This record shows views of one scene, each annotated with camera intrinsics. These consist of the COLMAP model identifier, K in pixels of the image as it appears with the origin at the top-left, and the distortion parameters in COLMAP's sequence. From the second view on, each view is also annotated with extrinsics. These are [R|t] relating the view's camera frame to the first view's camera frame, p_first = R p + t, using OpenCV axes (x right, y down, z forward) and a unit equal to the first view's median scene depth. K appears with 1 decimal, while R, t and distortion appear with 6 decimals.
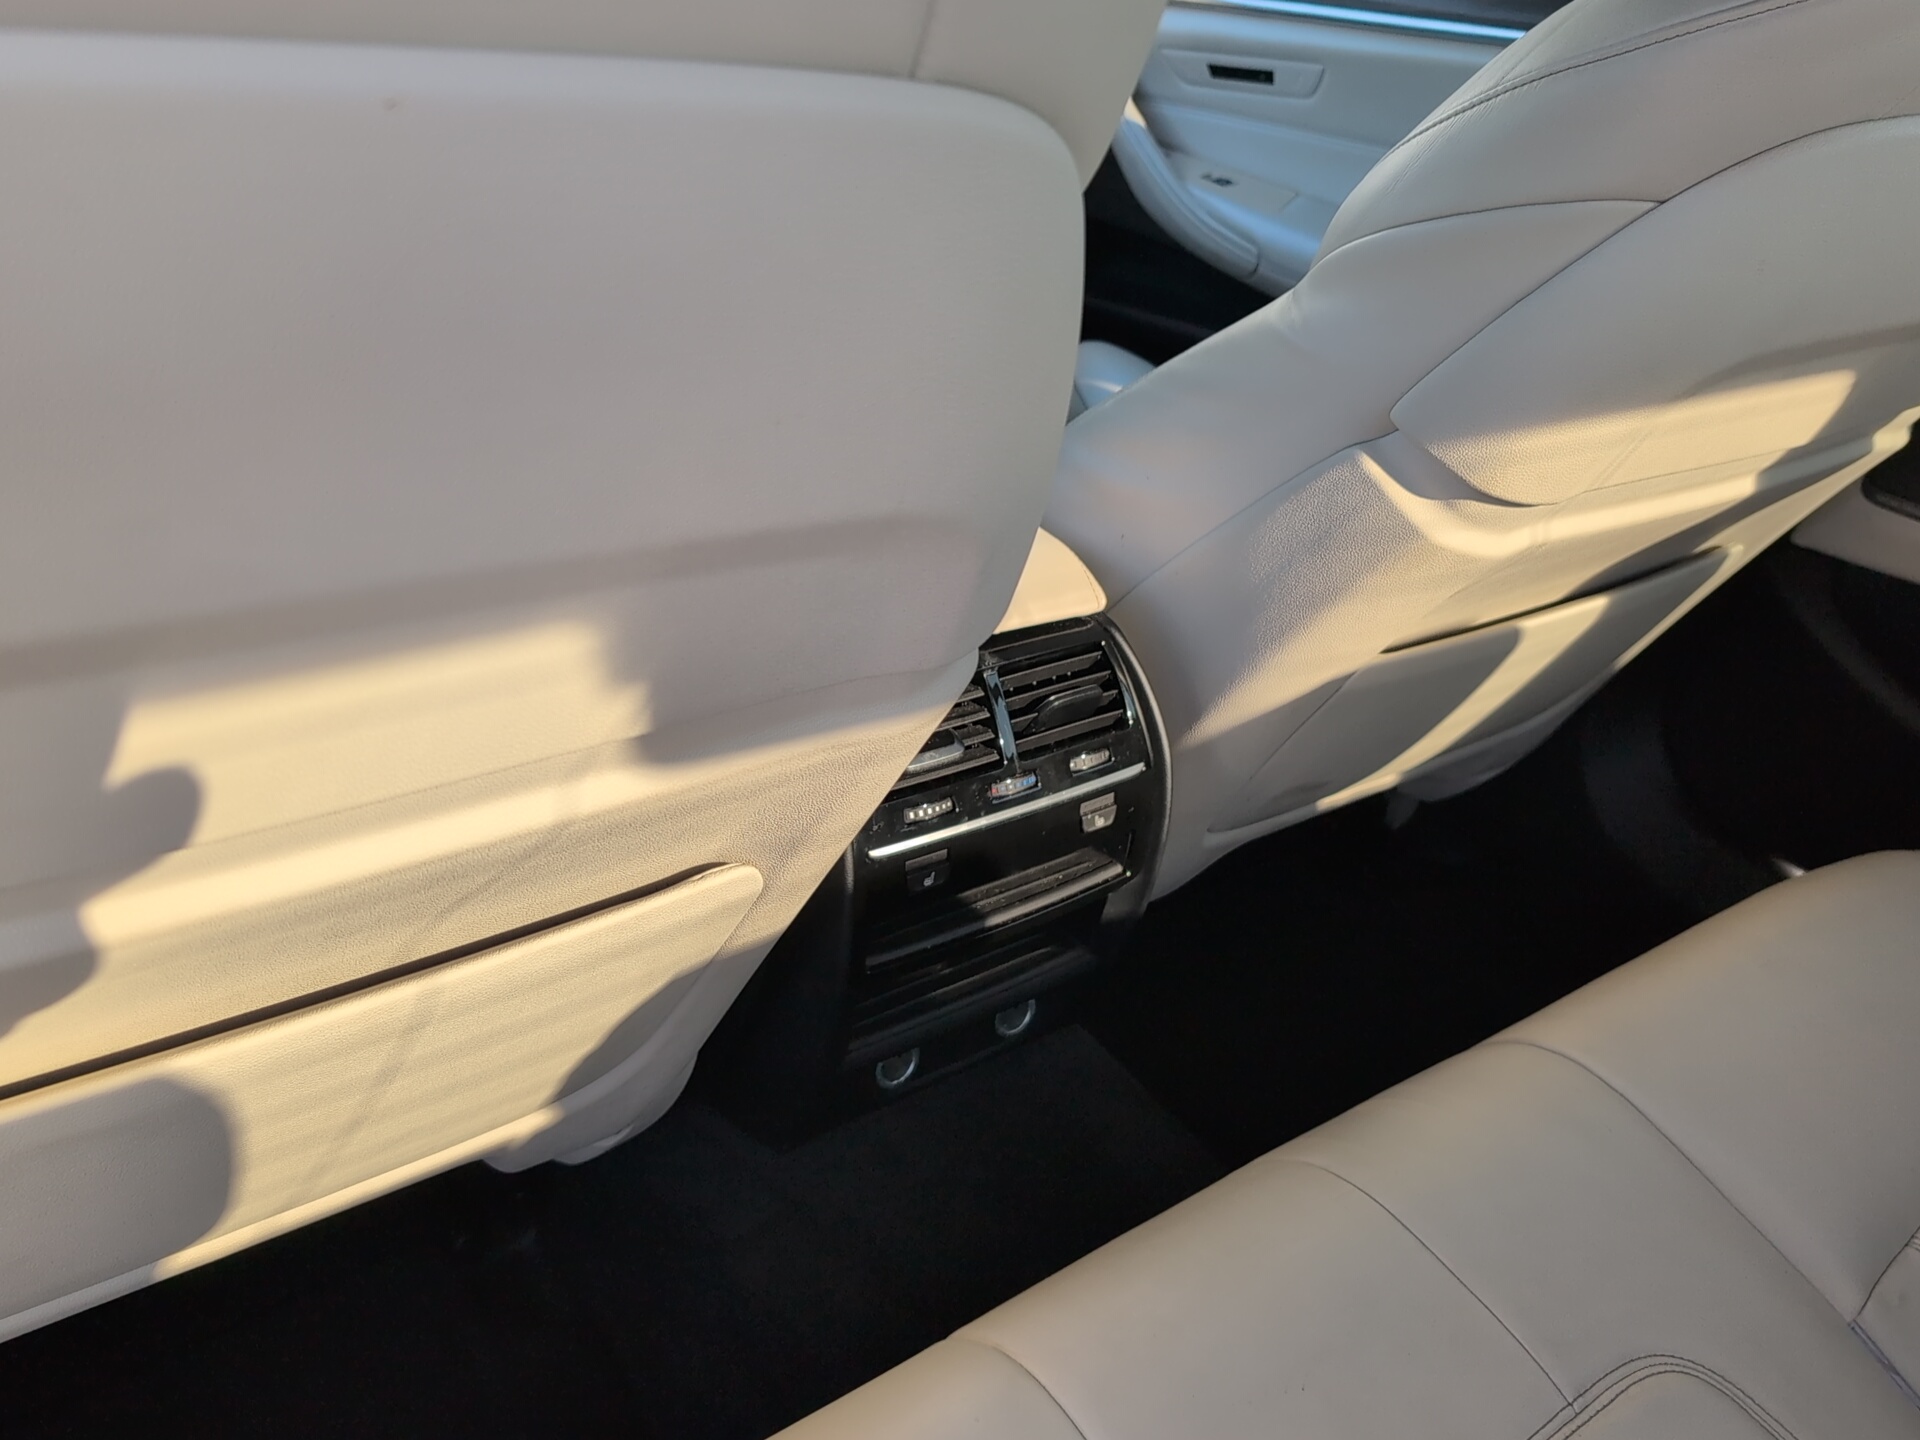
lens RADIAL K [[1599.1, 0, 952.4], [0, 1599.1, 755.8], [0, 0, 1]] dist [0.005001, -0.022091]
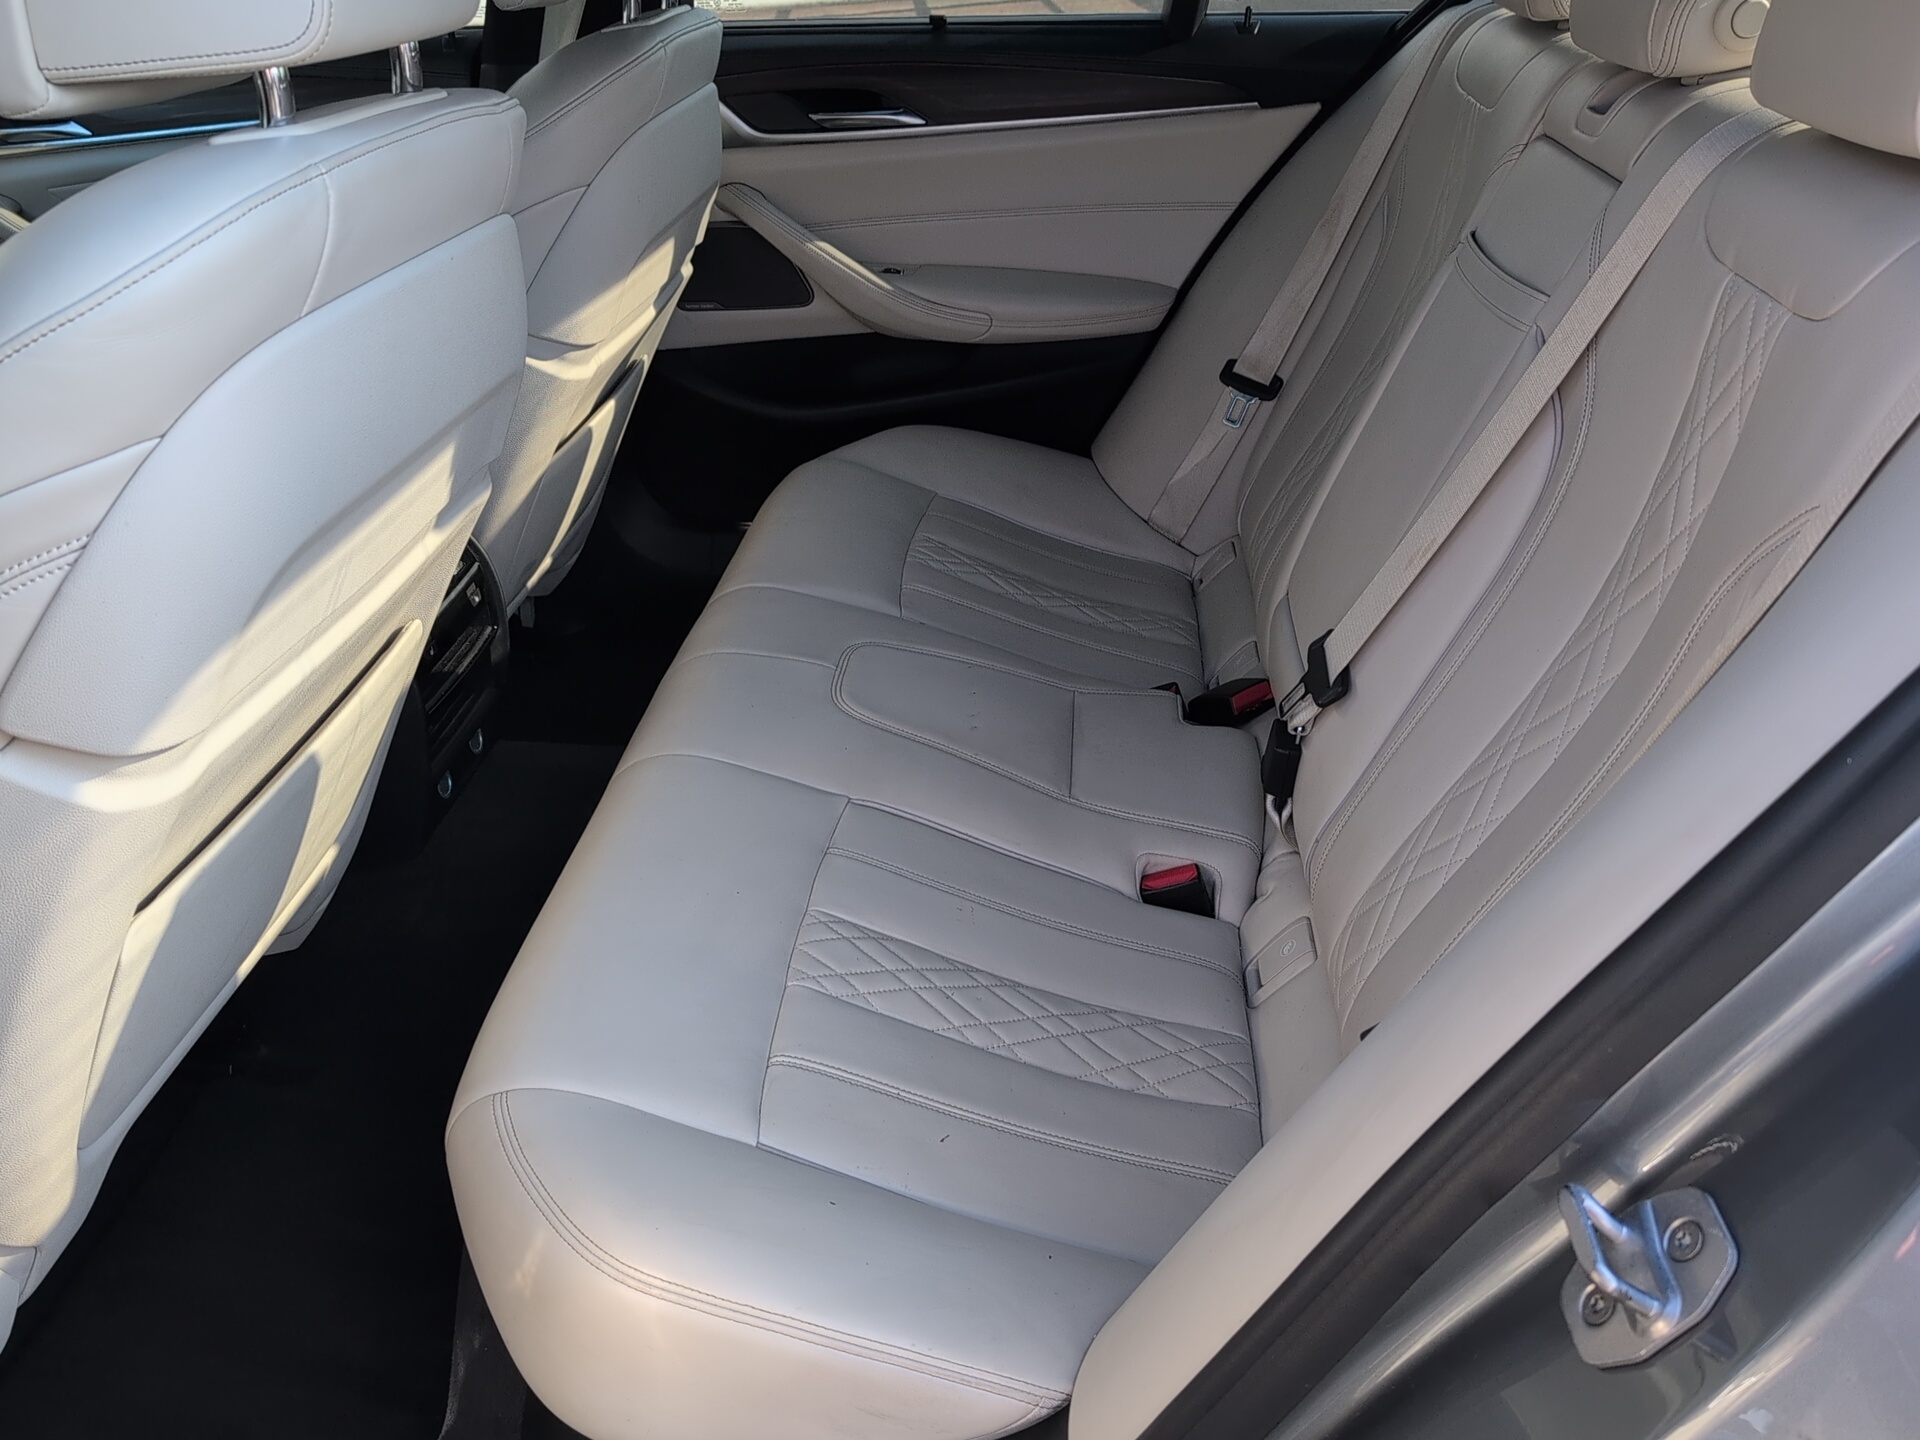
lens RADIAL K [[1599.1, 0, 952.4], [0, 1599.1, 755.8], [0, 0, 1]] dist [0.005001, -0.022091]
pose [[0.658542, -0.488160, 0.572732, -0.656548], [0.486585, 0.856779, 0.170776, 0.142833], [-0.574071, 0.166219, 0.801757, -0.694661]]
